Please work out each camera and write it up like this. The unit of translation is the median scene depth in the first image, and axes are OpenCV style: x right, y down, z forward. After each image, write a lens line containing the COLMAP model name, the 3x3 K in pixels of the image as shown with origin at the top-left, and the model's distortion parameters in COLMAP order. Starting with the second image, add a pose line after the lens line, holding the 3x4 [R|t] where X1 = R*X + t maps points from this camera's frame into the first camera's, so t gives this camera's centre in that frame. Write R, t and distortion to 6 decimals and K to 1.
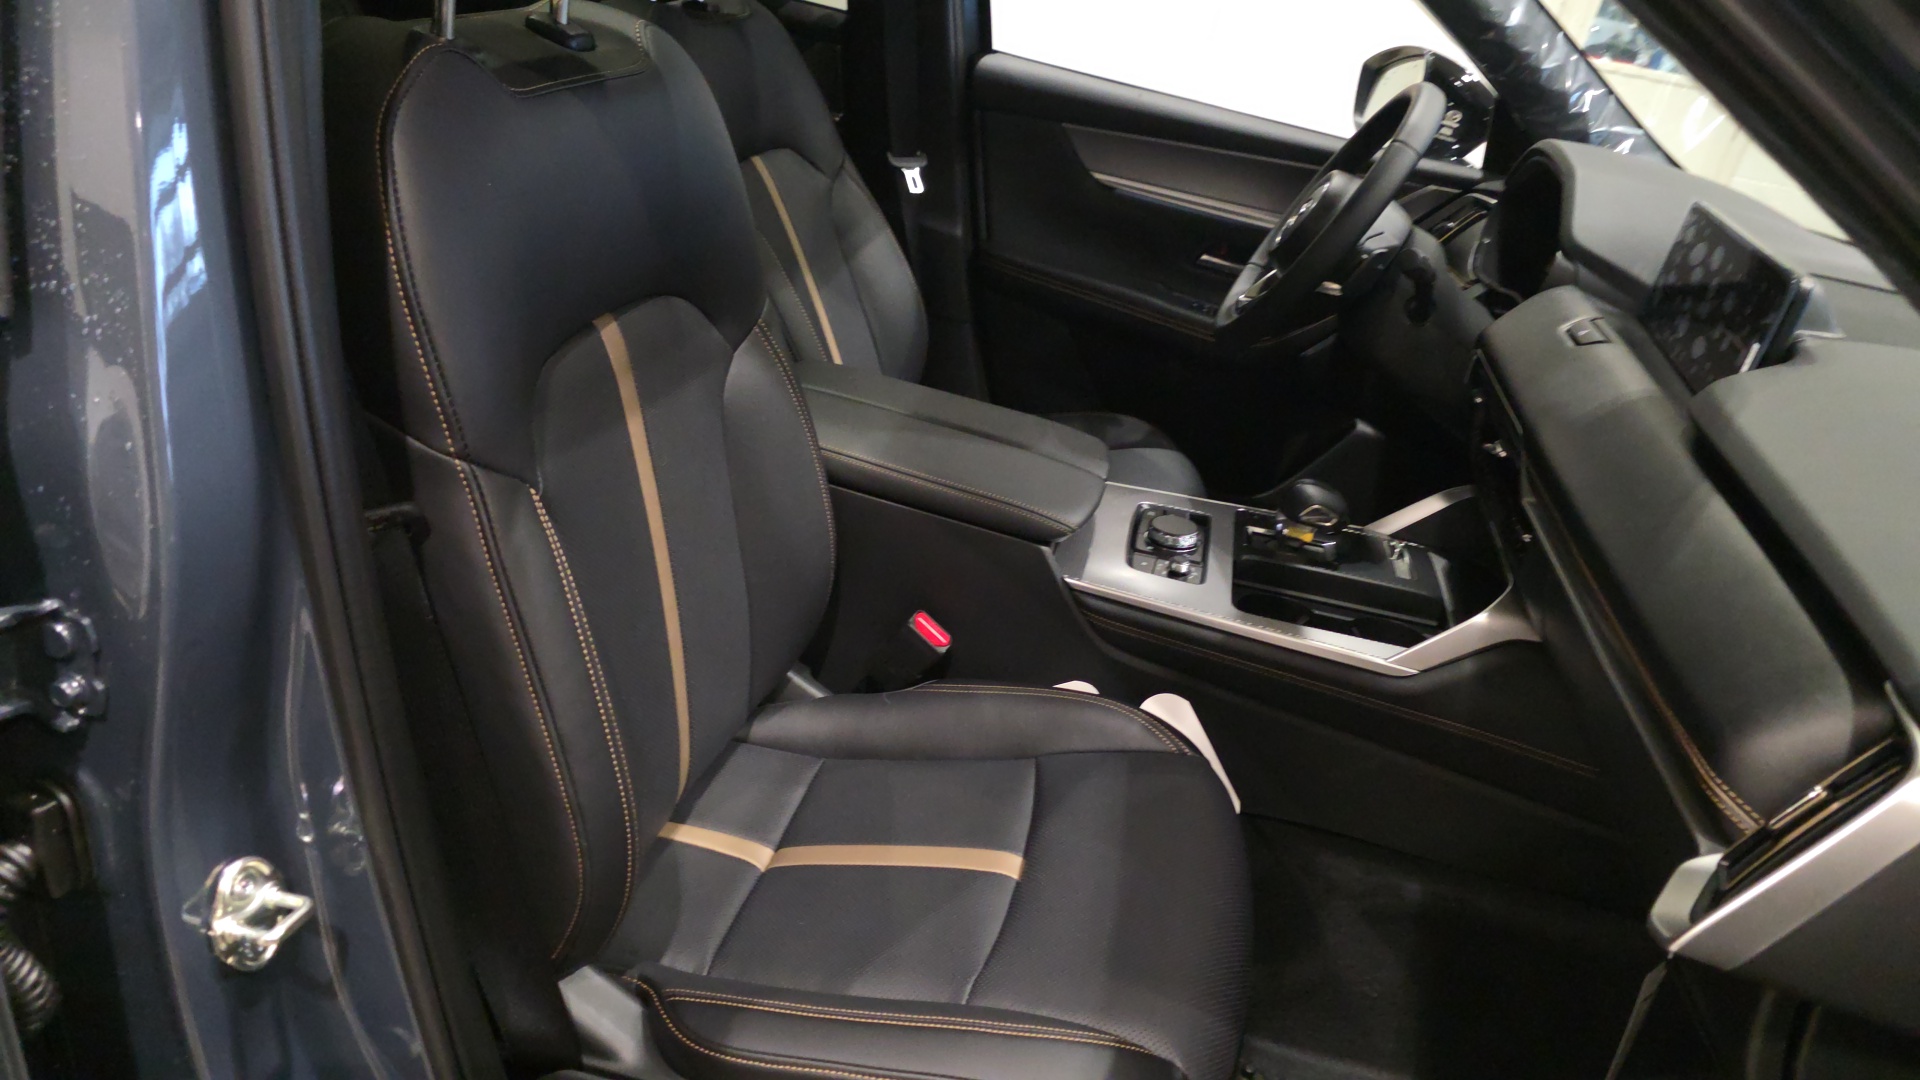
lens RADIAL K [[1288.6, 0, 907.5], [0, 1288.6, 521.7], [0, 0, 1]] dist [0.046841, -0.047745]
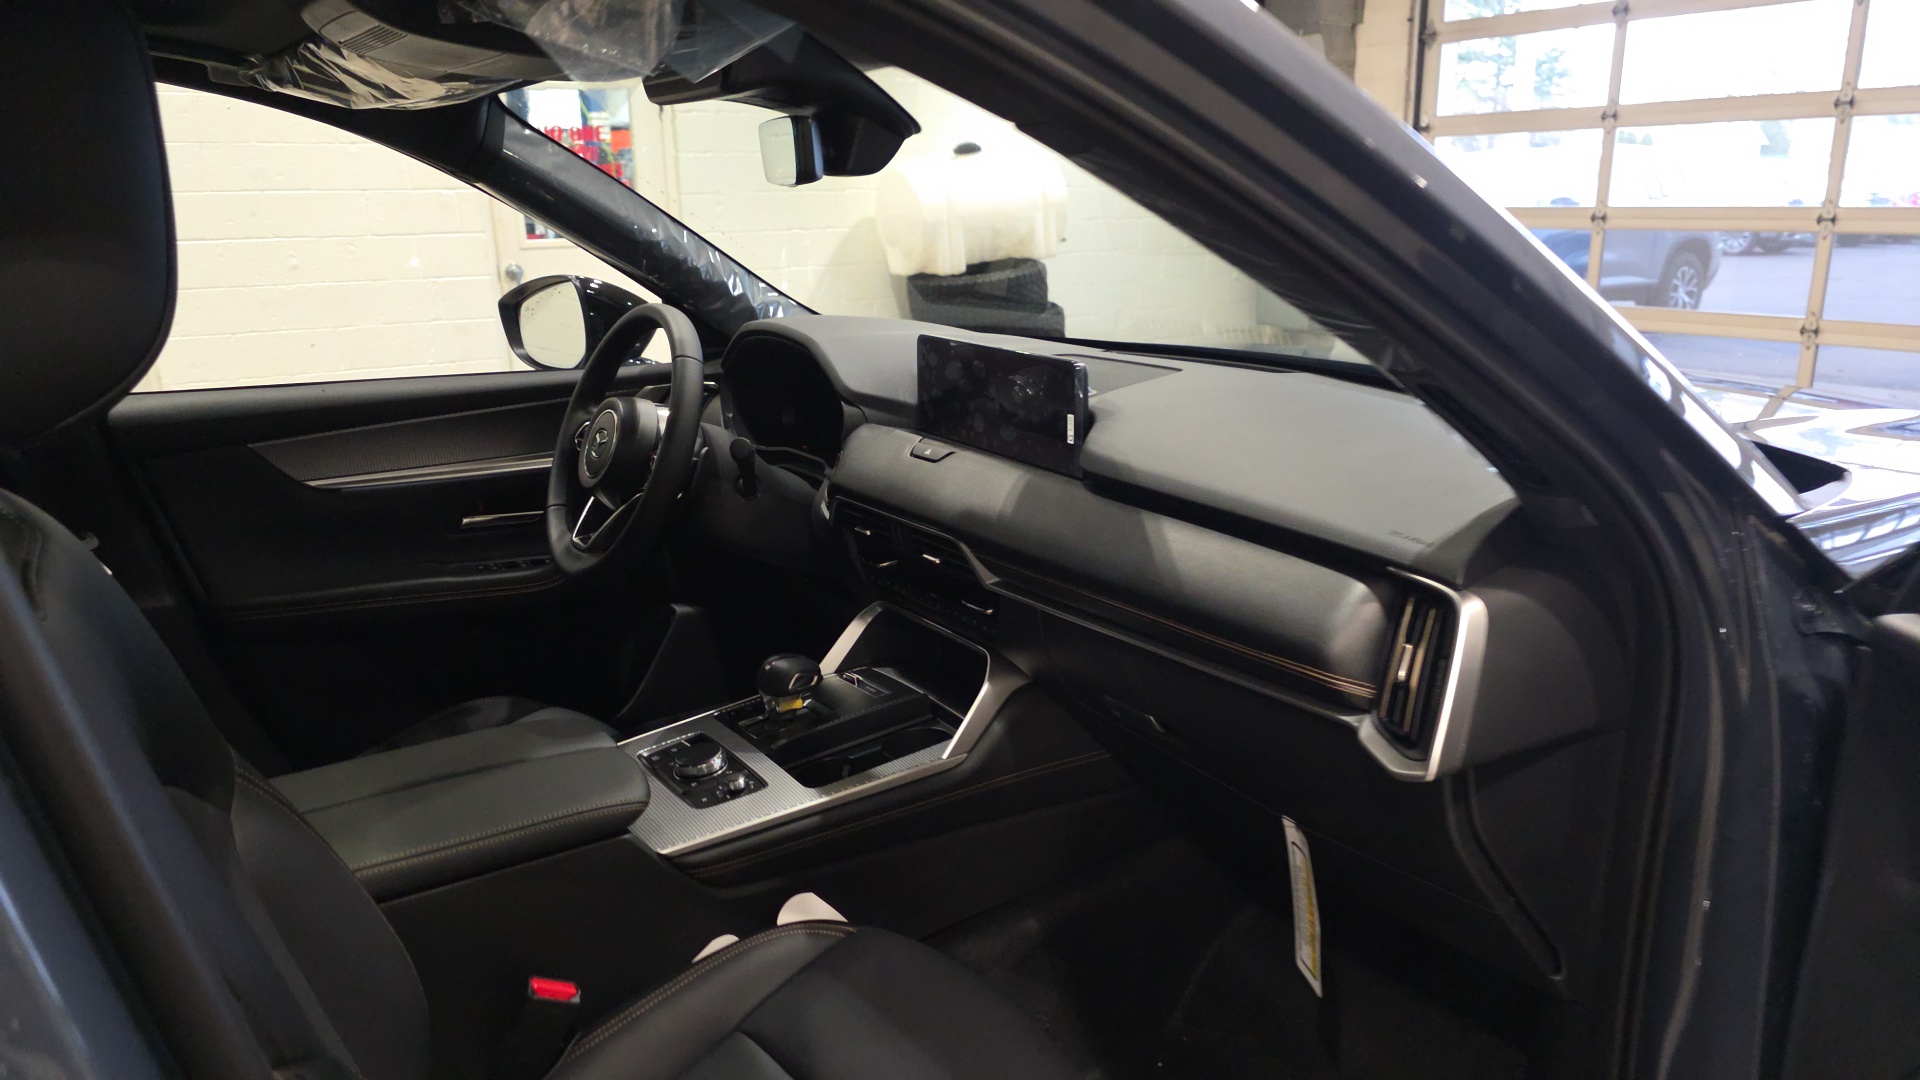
lens RADIAL K [[1288.6, 0, 1004.7], [0, 1288.6, 540.9], [0, 0, 1]] dist [0.046841, -0.047745]
pose [[0.631622, -0.373264, 0.679505, -0.278730], [0.458417, 0.886646, 0.060936, -0.100957], [-0.625226, 0.273008, 0.731136, 0.068358]]
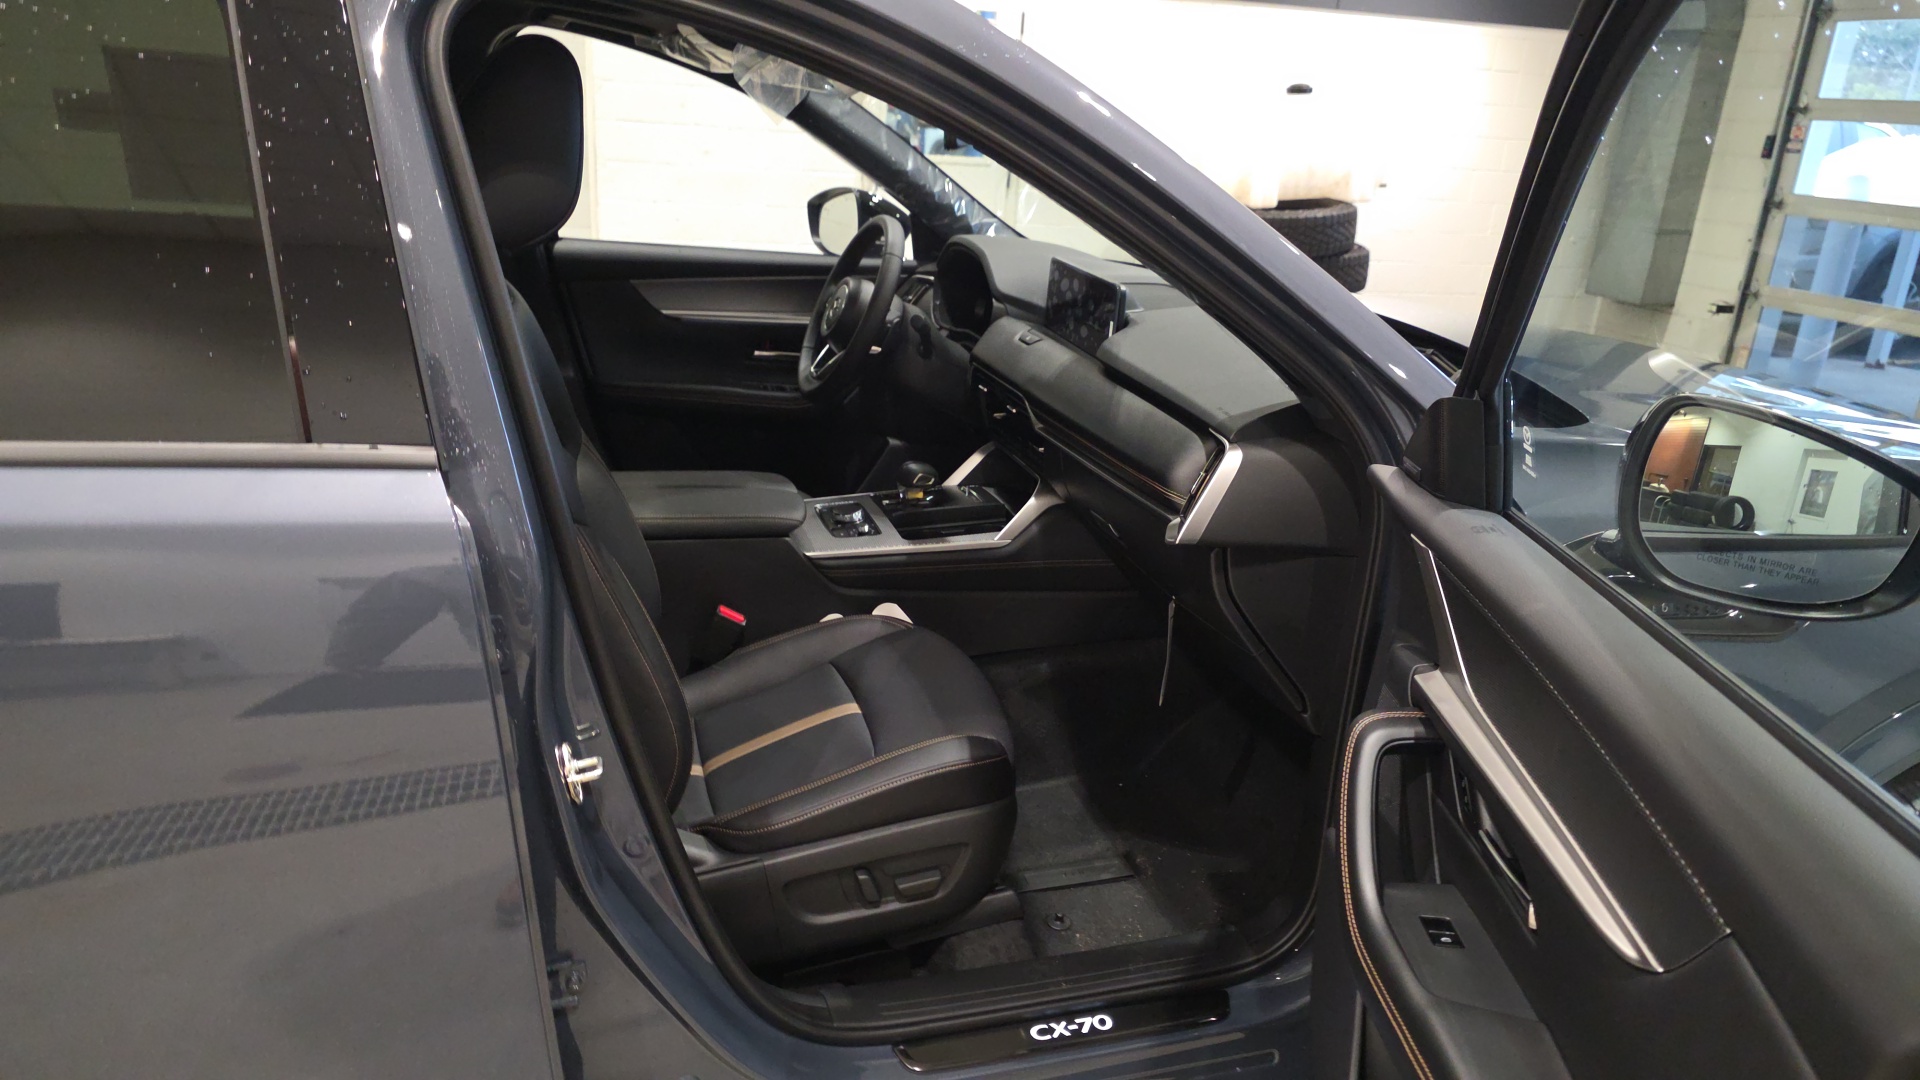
lens RADIAL K [[1288.6, 0, 974.7], [0, 1288.6, 551.0], [0, 0, 1]] dist [0.046841, -0.047745]
pose [[0.844944, -0.283548, 0.453509, -0.409556], [0.311504, 0.950146, 0.013689, 0.082396], [-0.434782, 0.129703, 0.891146, -0.492018]]
